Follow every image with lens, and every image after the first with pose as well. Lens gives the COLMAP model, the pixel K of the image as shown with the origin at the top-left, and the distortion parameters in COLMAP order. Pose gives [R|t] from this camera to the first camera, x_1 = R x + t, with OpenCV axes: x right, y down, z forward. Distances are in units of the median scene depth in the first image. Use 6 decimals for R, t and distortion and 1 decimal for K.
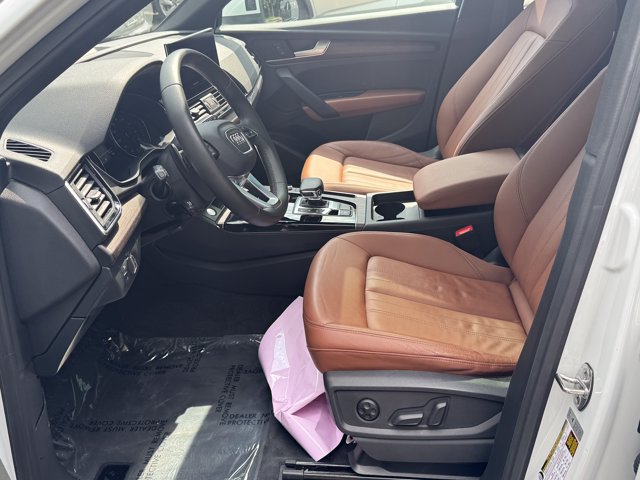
lens RADIAL K [[599.4, 0, 320.0], [0, 599.4, 240.0], [0, 0, 1]] dist [0.156689, -0.381915]
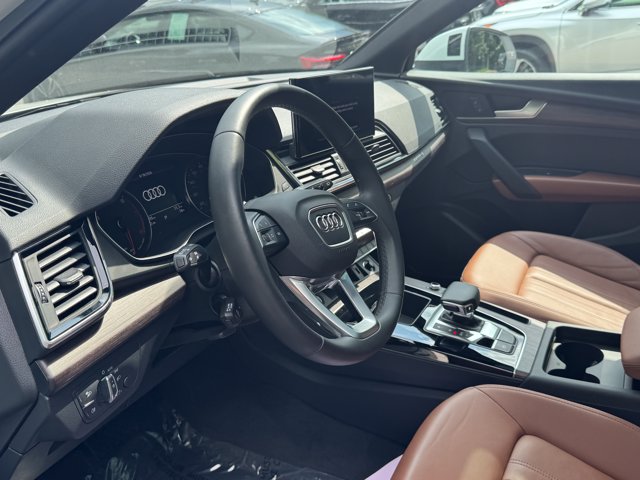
lens RADIAL K [[599.4, 0, 320.0], [0, 599.4, 240.0], [0, 0, 1]] dist [0.156689, -0.381915]
pose [[0.923619, 0.189329, -0.333290, 0.054020], [-0.215350, 0.975608, -0.042577, -0.085065], [0.317100, 0.111099, 0.941862, 0.273195]]
